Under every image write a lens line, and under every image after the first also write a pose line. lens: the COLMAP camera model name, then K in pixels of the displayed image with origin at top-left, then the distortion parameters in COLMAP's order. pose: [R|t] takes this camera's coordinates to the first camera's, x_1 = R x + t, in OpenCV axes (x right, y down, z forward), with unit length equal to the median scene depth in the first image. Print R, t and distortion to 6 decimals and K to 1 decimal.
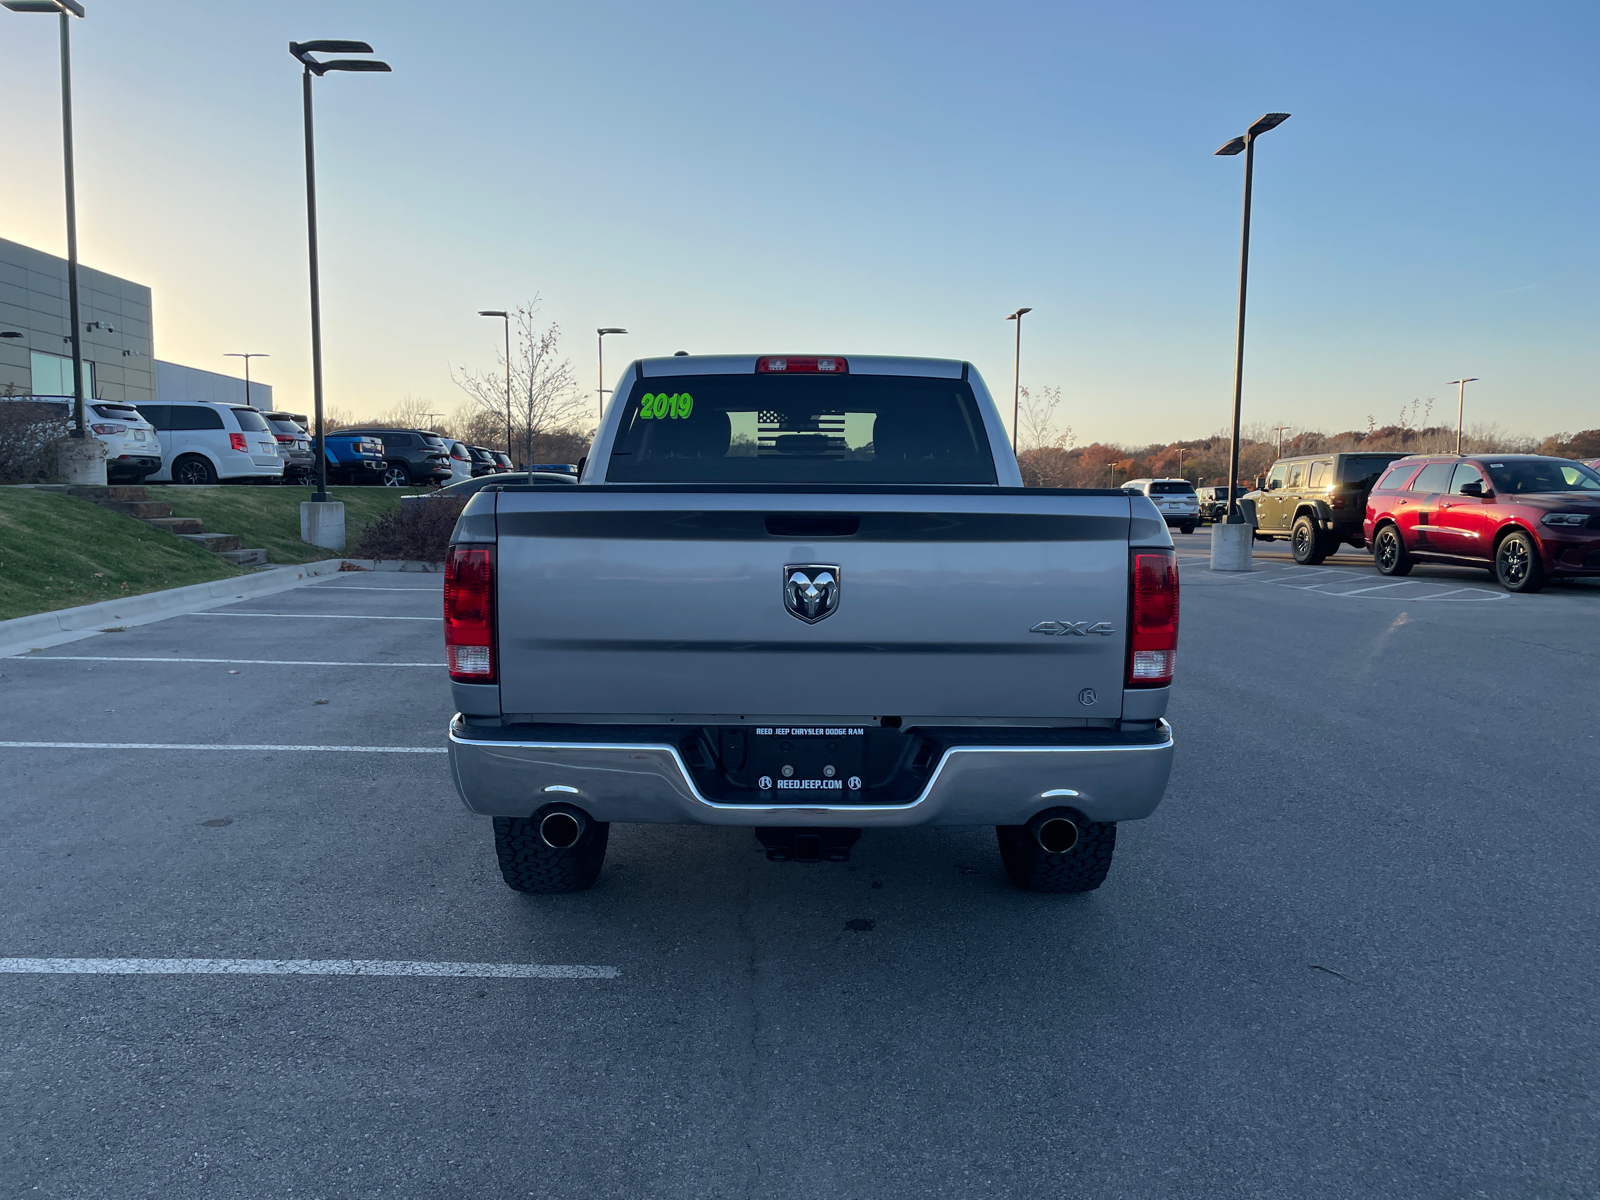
lens RADIAL K [[1206.3, 0, 783.1], [0, 1206.3, 600.8], [0, 0, 1]] dist [0.086702, -0.110307]
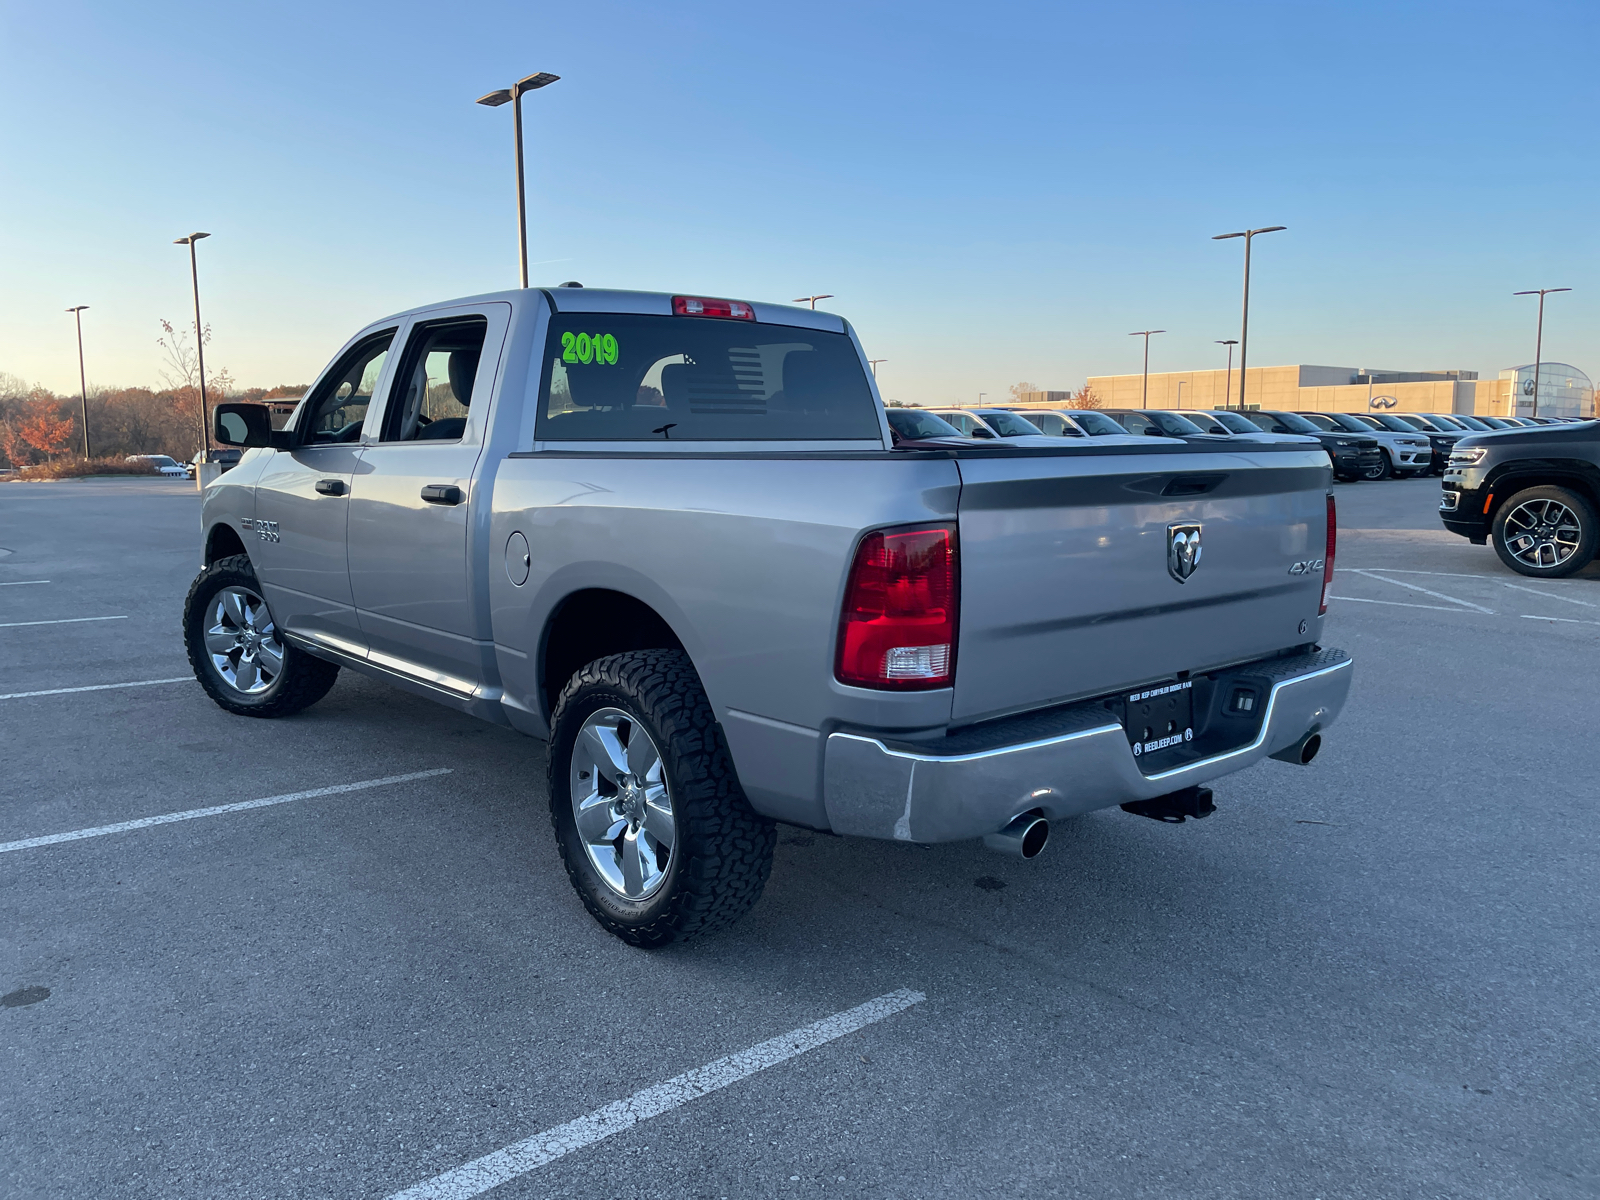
lens RADIAL K [[1206.3, 0, 788.7], [0, 1206.3, 600.4], [0, 0, 1]] dist [0.086702, -0.110307]
pose [[0.761757, -0.094270, 0.640968, -0.547166], [0.066809, 0.995513, 0.067015, -0.035348], [-0.644409, -0.008226, 0.764637, 0.273083]]
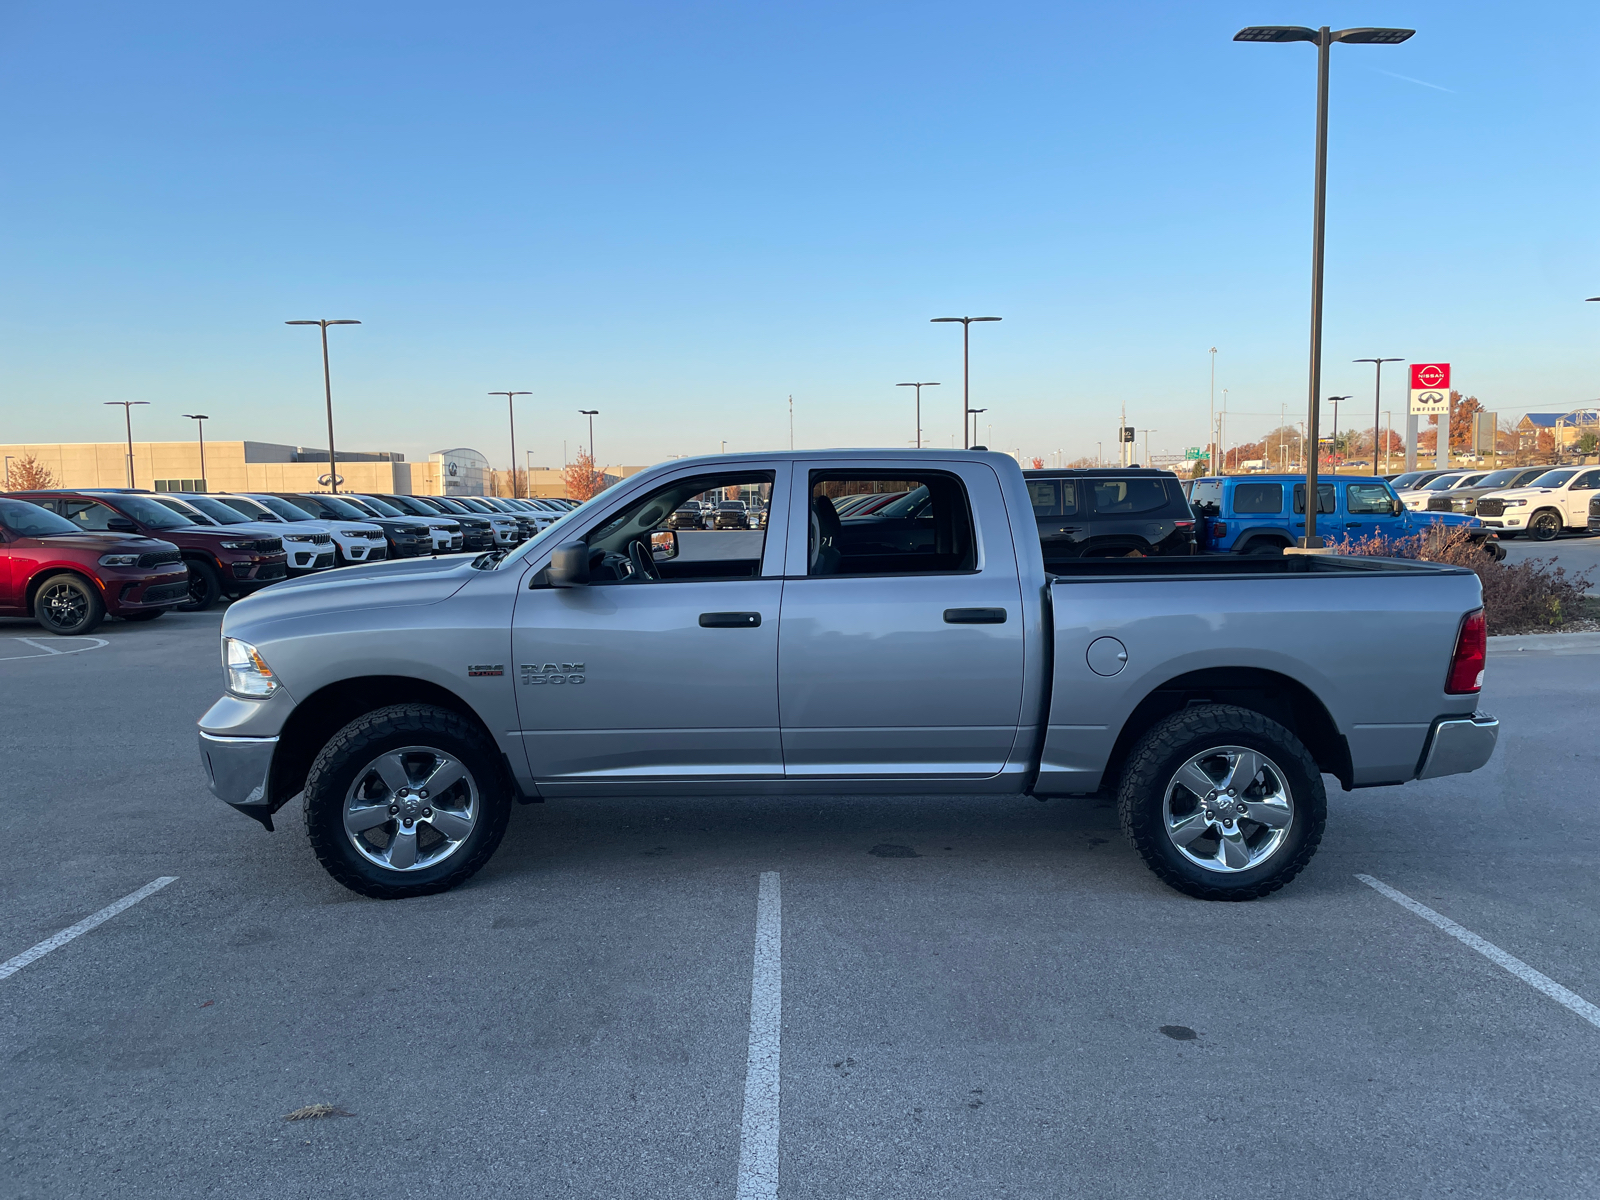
lens RADIAL K [[1206.3, 0, 804.1], [0, 1206.3, 611.1], [0, 0, 1]] dist [0.086702, -0.110307]
pose [[0.002565, -0.095220, 0.995453, -1.219294], [0.101954, 0.990294, 0.094464, -0.185368], [-0.994786, 0.101248, 0.012248, 1.203072]]
